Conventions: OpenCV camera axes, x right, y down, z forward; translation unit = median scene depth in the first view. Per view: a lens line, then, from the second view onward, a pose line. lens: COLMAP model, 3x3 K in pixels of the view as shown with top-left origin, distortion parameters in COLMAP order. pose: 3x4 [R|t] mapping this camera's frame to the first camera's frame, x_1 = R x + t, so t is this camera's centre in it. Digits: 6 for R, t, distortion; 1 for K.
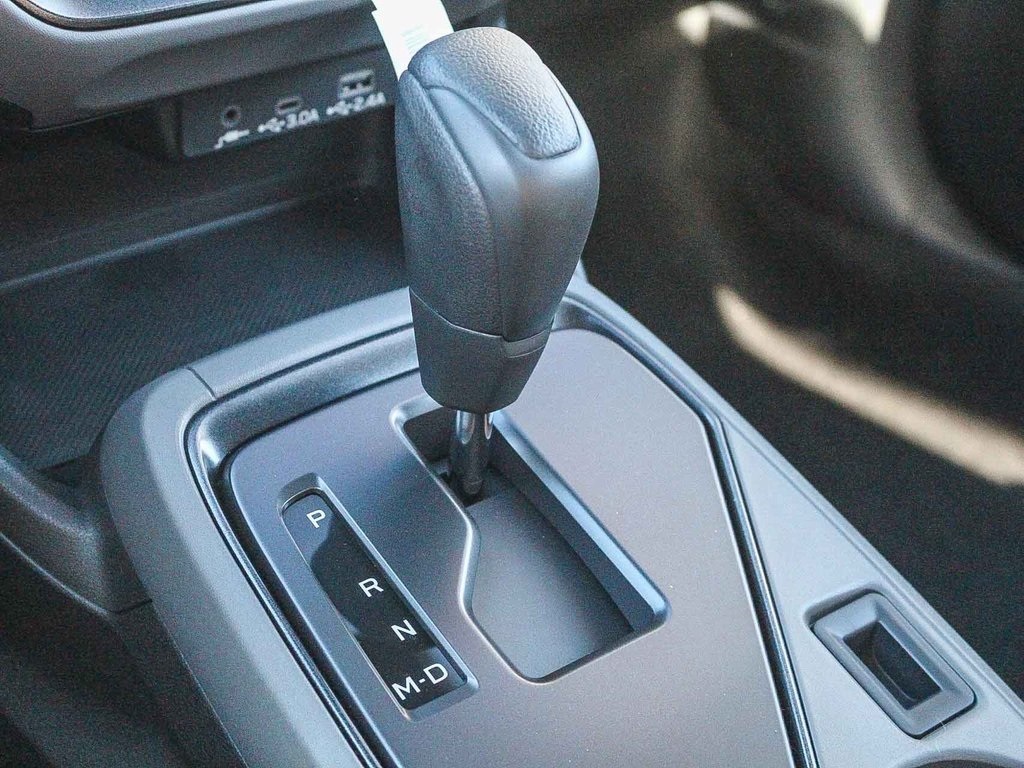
lens RADIAL K [[1925.0, 0, 512.0], [0, 1925.0, 384.0], [0, 0, 1]] dist [-0.035527, 0.037267]
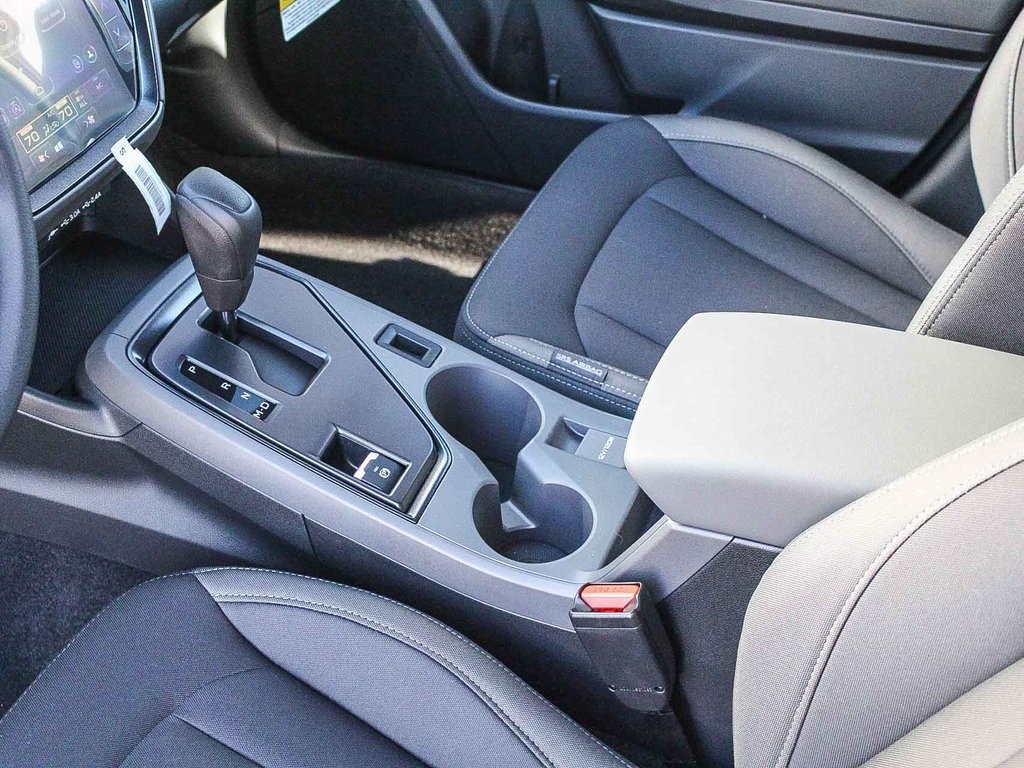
lens RADIAL K [[1328.4, 0, 512.0], [0, 1328.4, 384.0], [0, 0, 1]] dist [-0.005496, -0.005390]
pose [[0.866567, -0.356436, 0.349307, -0.342295], [0.307739, 0.932662, 0.188253, -0.110194], [-0.392885, -0.055638, 0.917903, -0.761017]]
